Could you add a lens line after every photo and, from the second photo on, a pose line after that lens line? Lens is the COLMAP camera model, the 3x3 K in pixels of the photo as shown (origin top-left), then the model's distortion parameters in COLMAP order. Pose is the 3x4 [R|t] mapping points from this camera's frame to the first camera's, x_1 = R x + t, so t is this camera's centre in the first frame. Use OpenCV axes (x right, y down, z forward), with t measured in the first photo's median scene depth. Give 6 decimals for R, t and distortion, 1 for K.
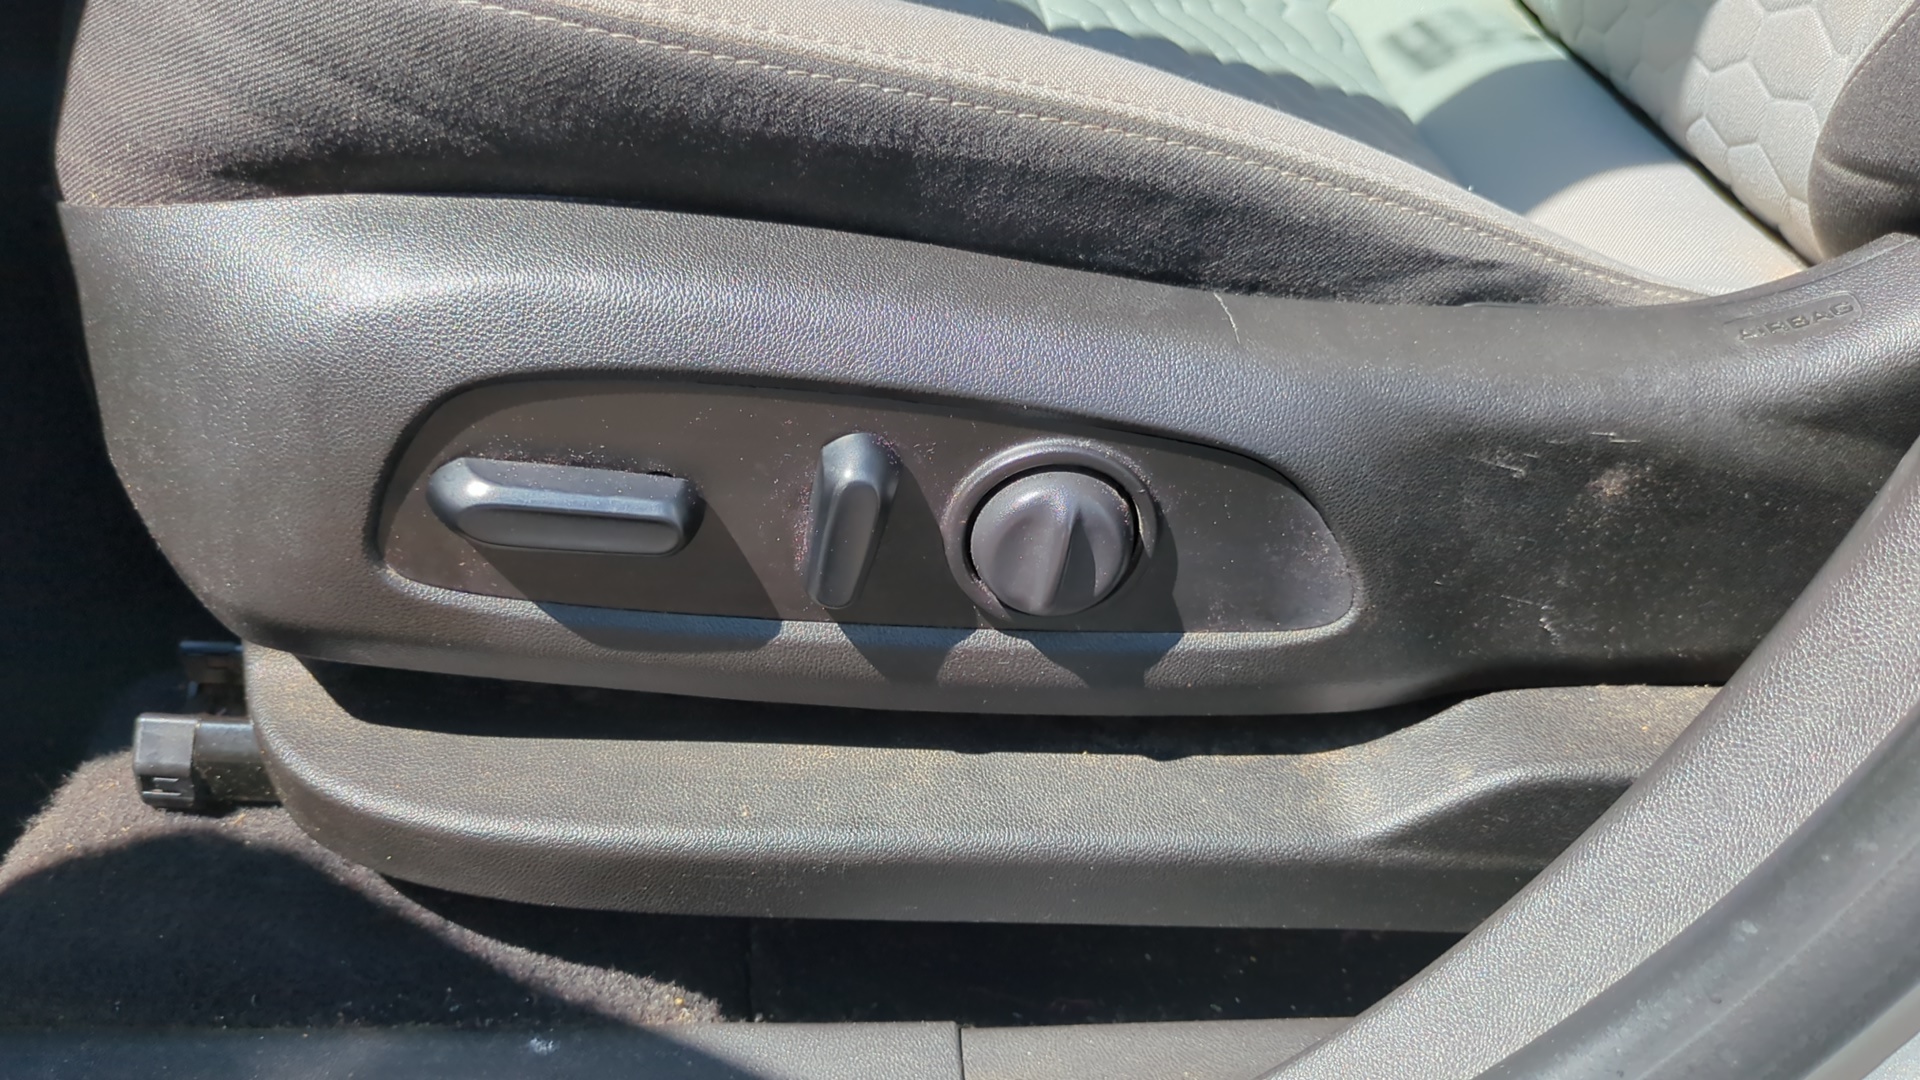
lens RADIAL K [[1658.1, 0, 959.0], [0, 1658.1, 514.2], [0, 0, 1]] dist [0.028527, -0.071624]
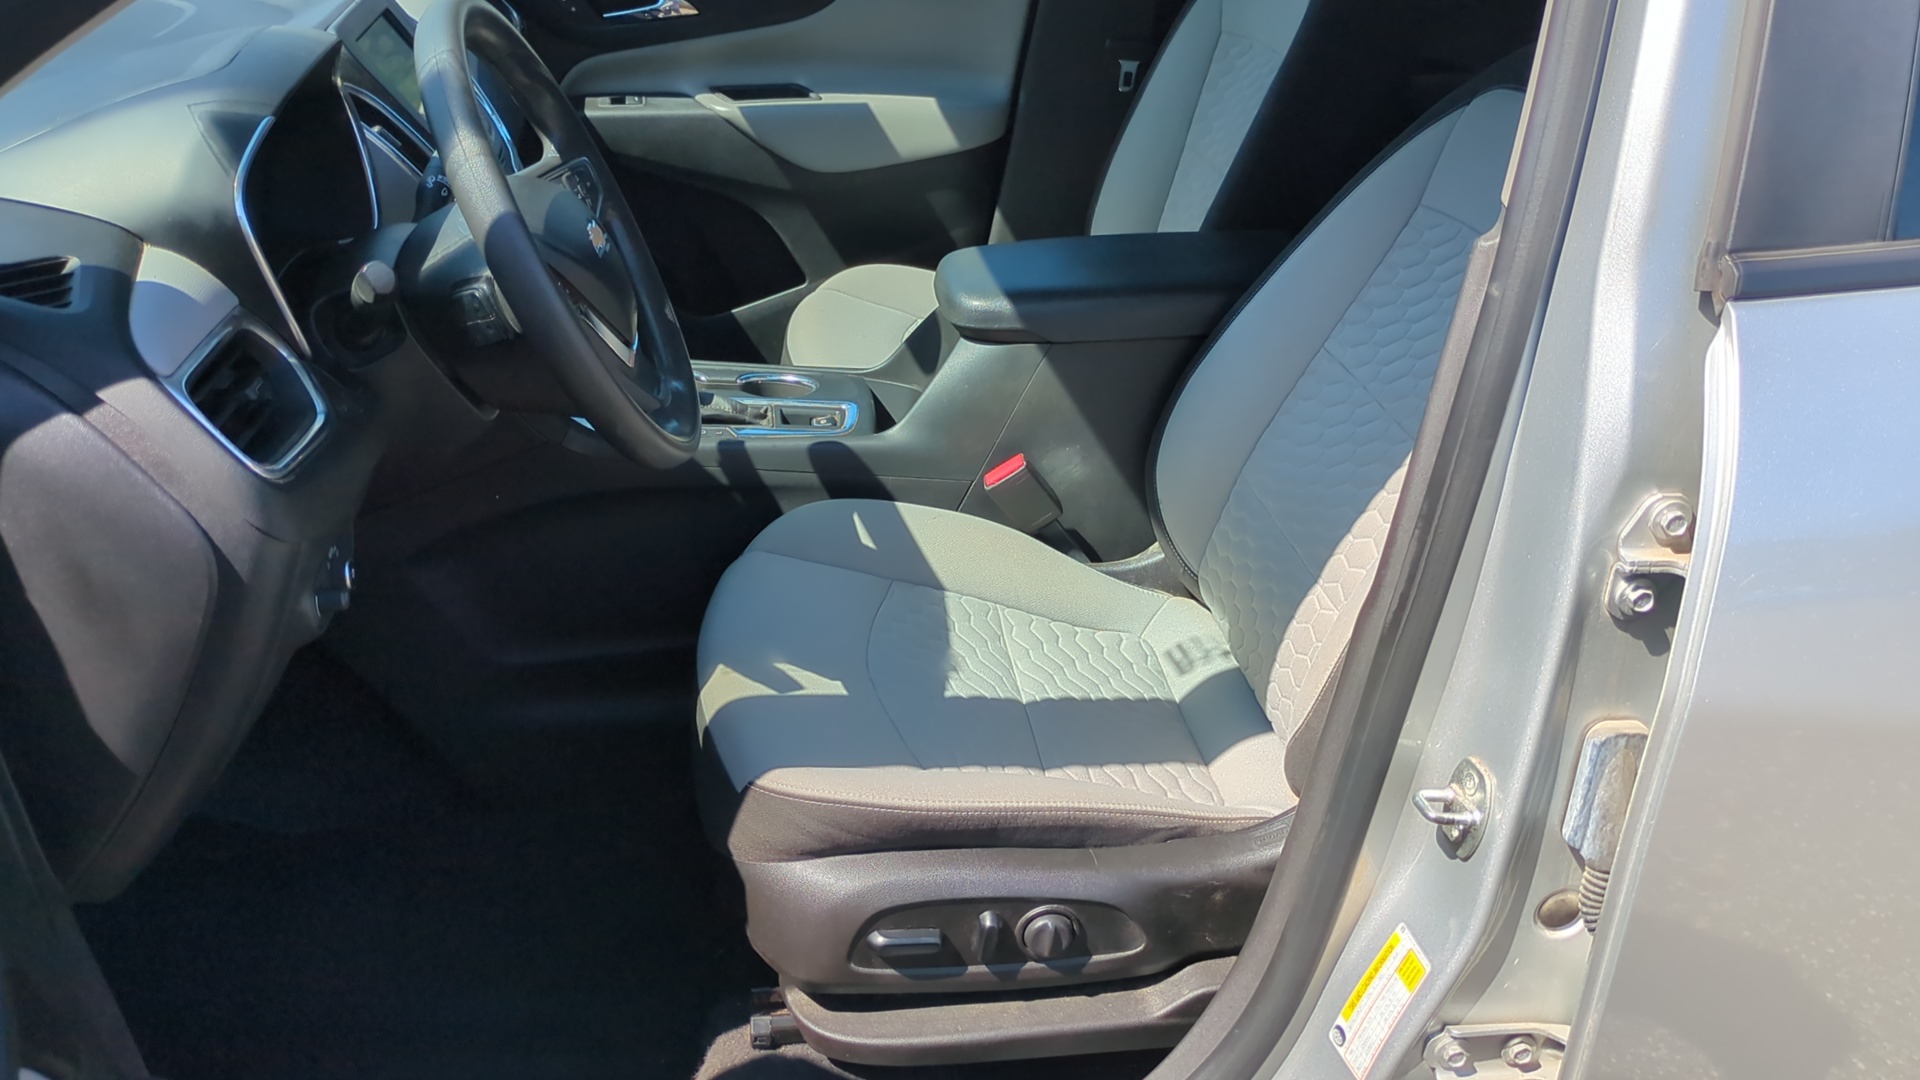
lens RADIAL K [[1658.1, 0, 959.0], [0, 1658.1, 514.2], [0, 0, 1]] dist [0.028527, -0.071624]
pose [[0.994975, -0.094995, 0.031628, -0.141095], [0.098141, 0.987877, -0.120281, -0.413018], [-0.019818, 0.122781, 0.992236, -2.290056]]
